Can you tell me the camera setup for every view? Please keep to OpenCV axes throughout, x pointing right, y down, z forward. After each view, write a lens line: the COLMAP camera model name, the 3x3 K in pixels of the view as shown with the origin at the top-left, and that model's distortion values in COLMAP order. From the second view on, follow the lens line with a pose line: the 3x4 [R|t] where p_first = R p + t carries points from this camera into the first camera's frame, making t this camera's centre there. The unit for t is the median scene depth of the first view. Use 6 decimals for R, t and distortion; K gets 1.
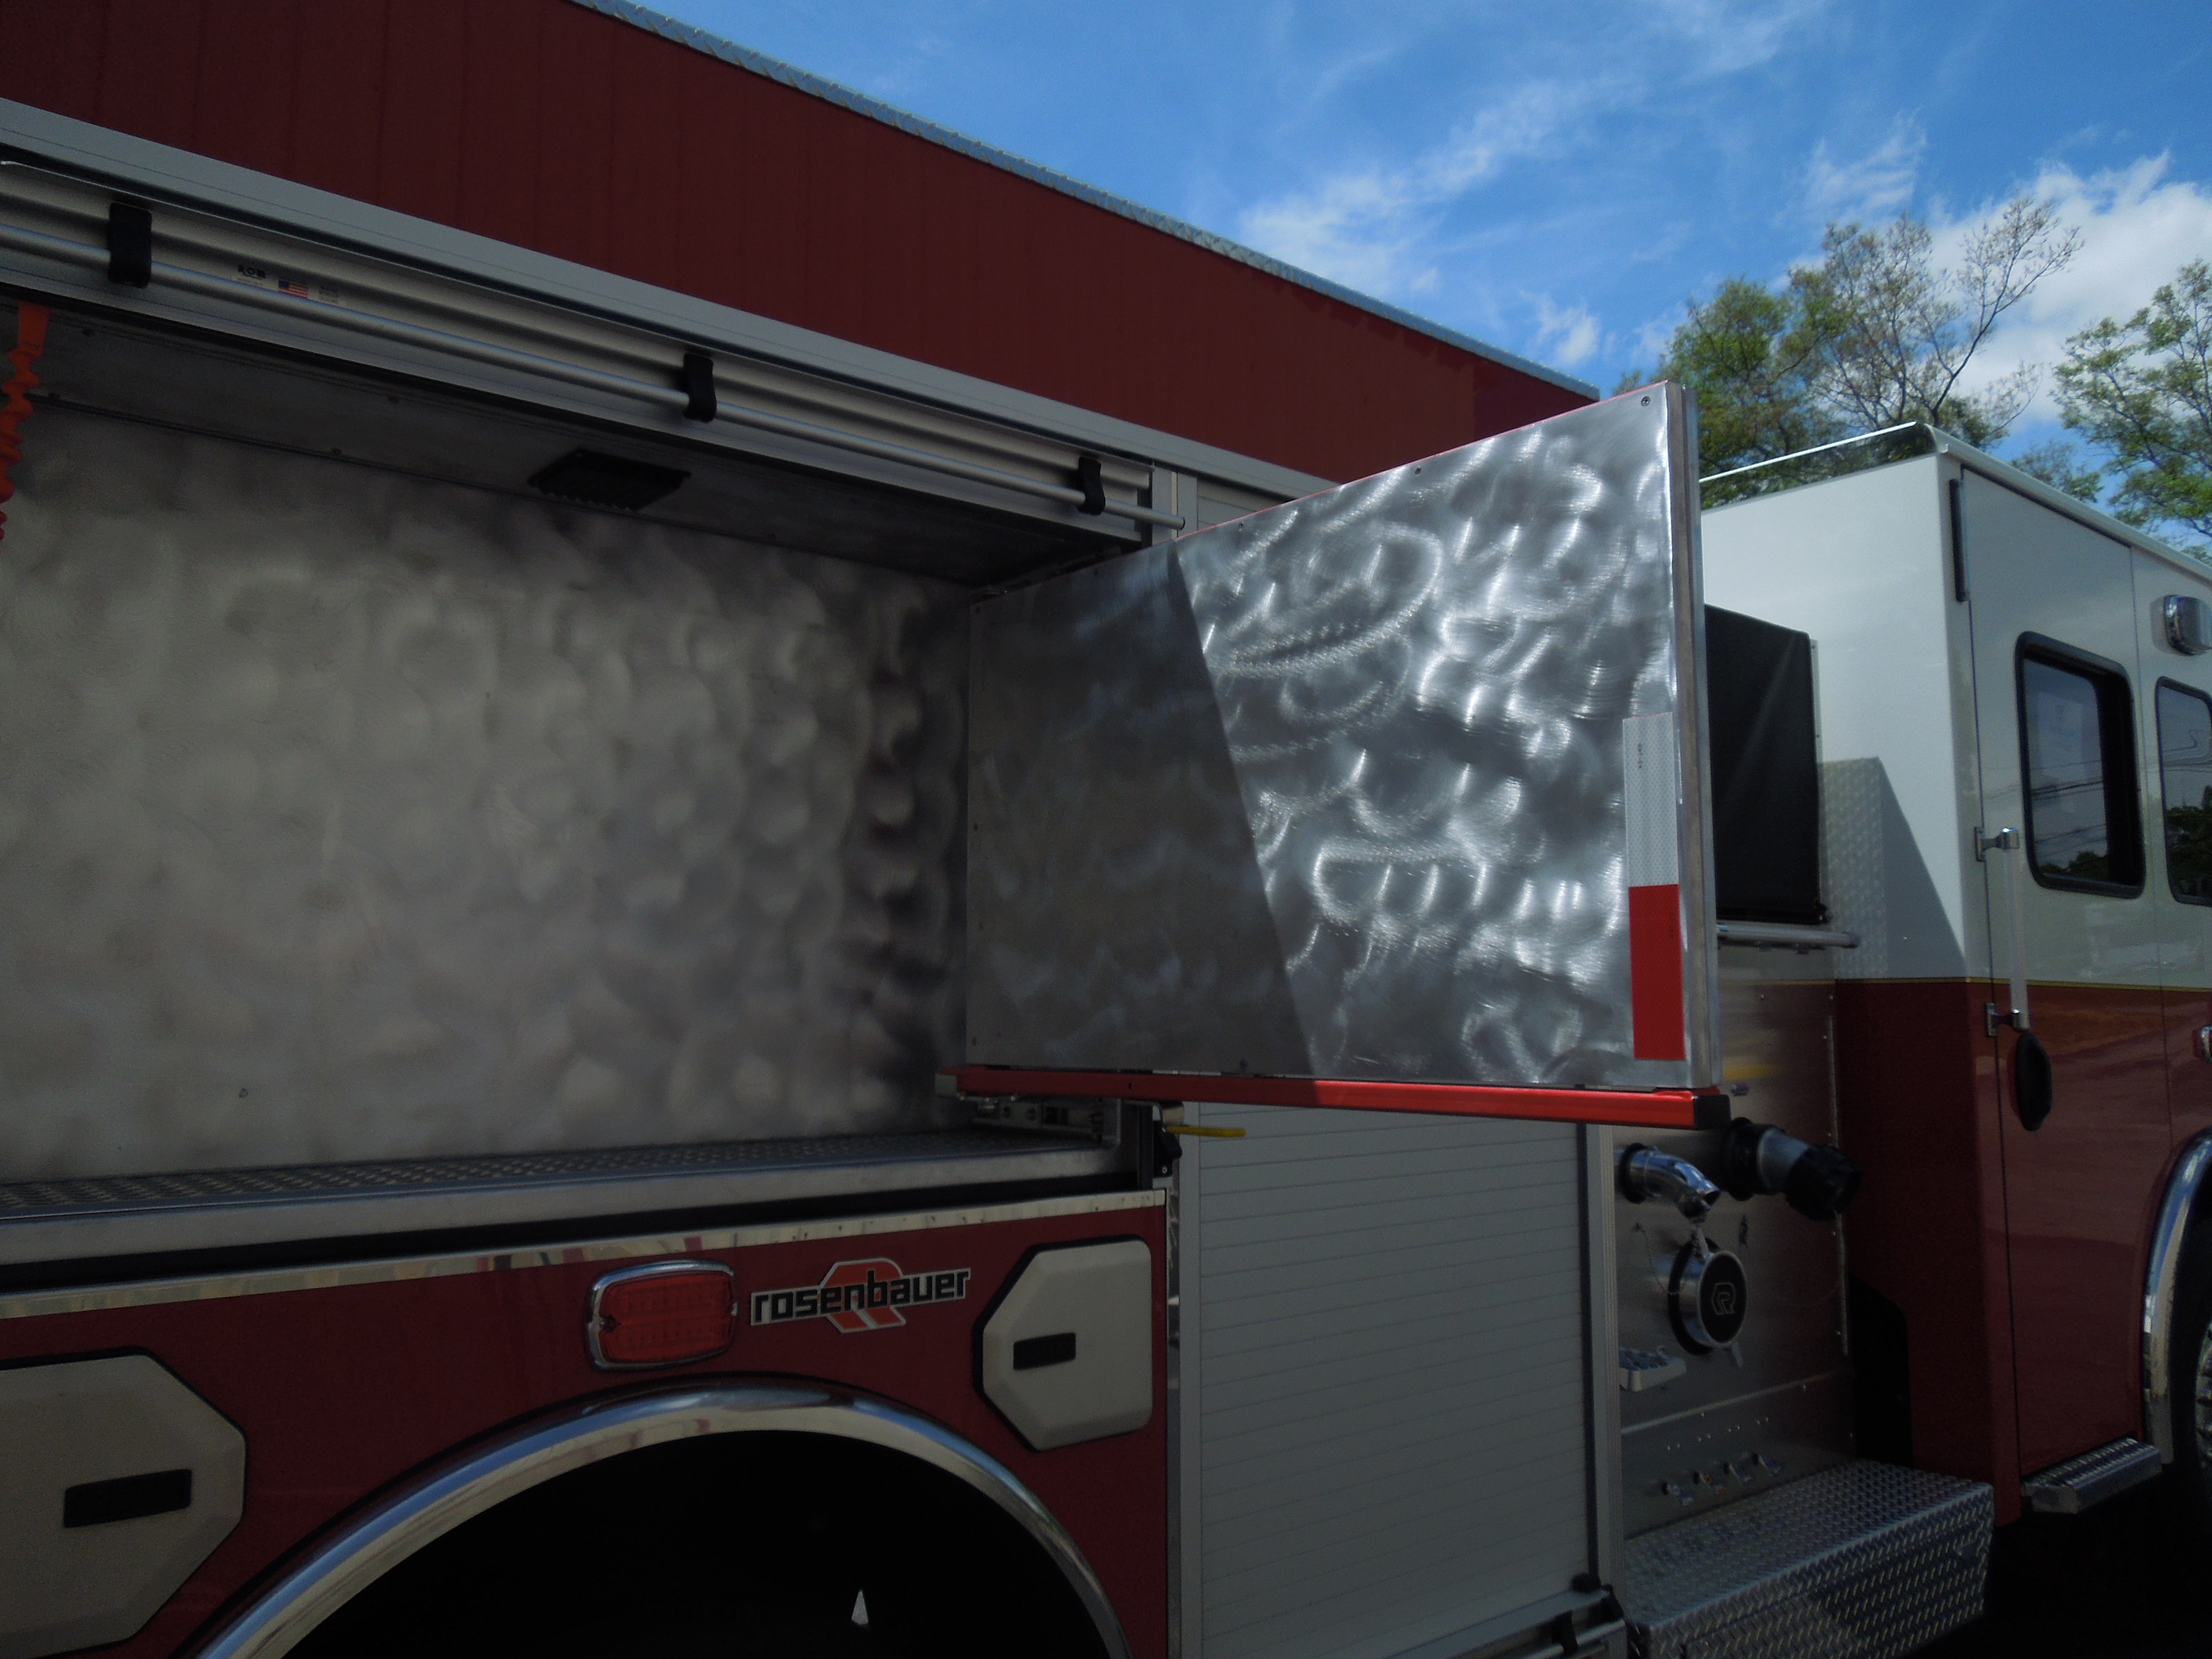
lens RADIAL K [[1668.2, 0, 1119.1], [0, 1668.2, 823.9], [0, 0, 1]] dist [-0.005780, -0.002881]
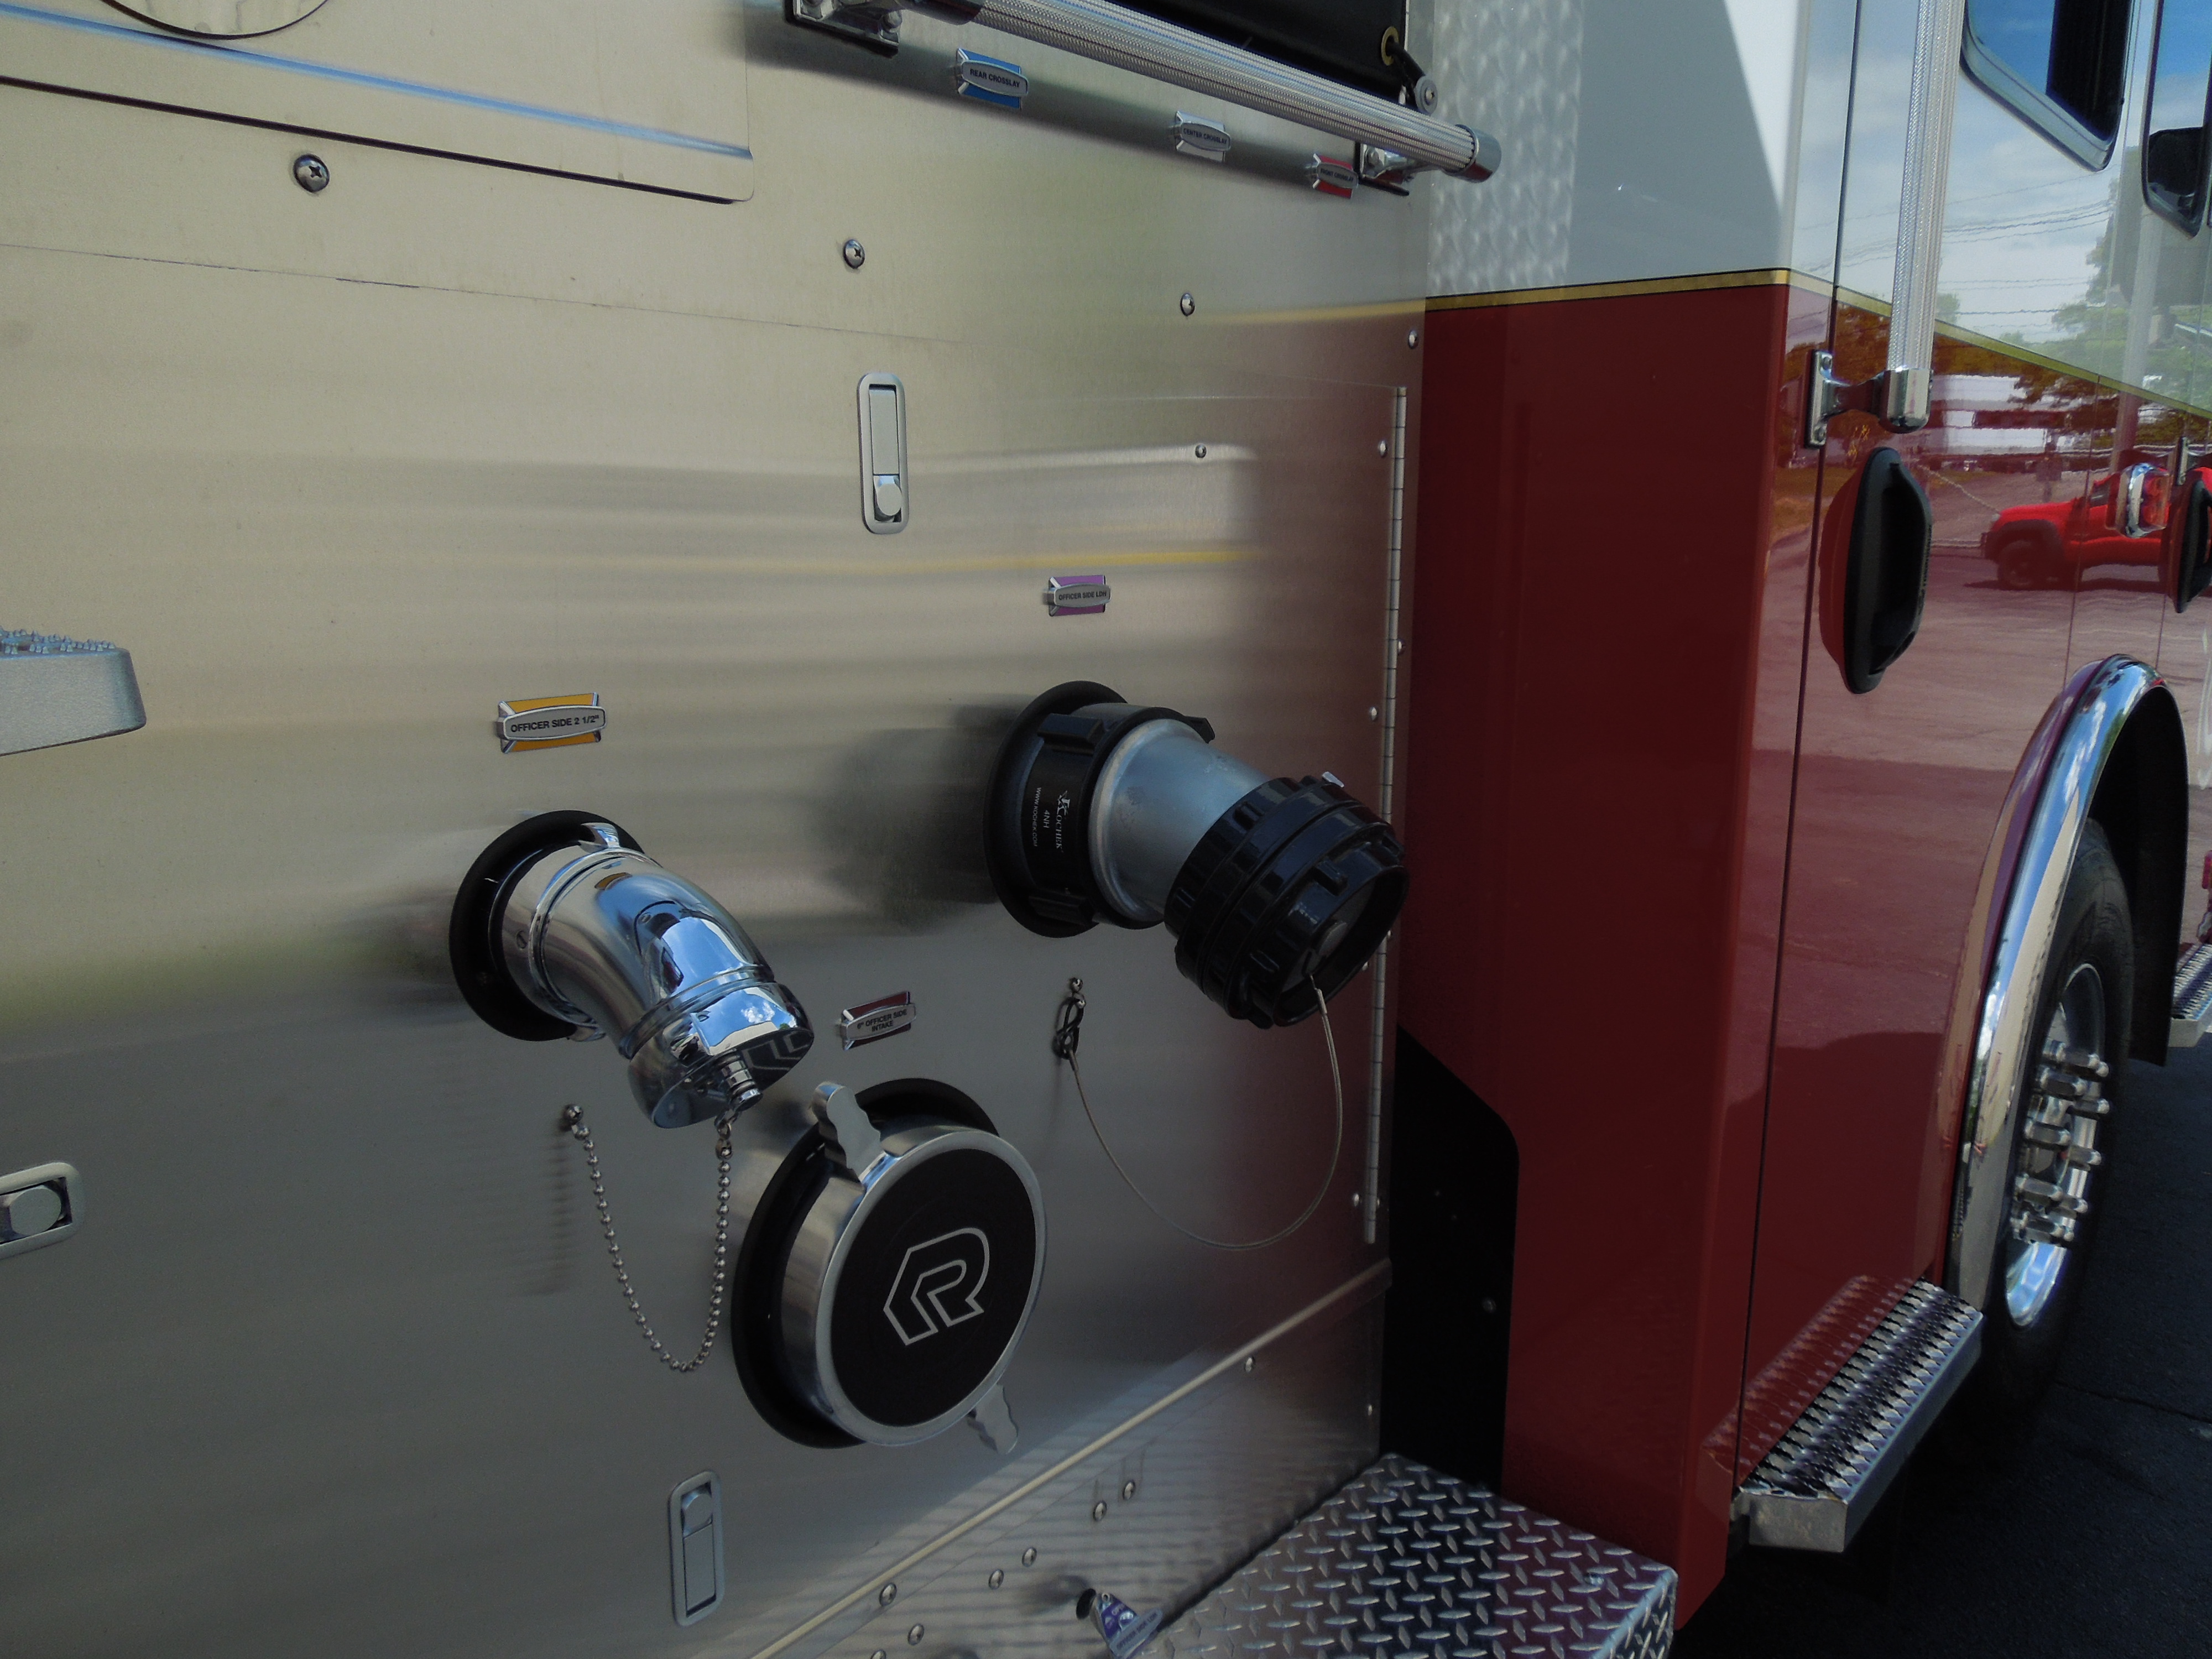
lens RADIAL K [[1668.2, 0, 1098.0], [0, 1668.2, 825.2], [0, 0, 1]] dist [-0.005780, -0.002881]
pose [[0.987938, -0.026059, 0.152640, 0.311595], [-0.020813, 0.954448, 0.297651, 0.102225], [-0.153443, -0.297238, 0.942393, 0.658003]]
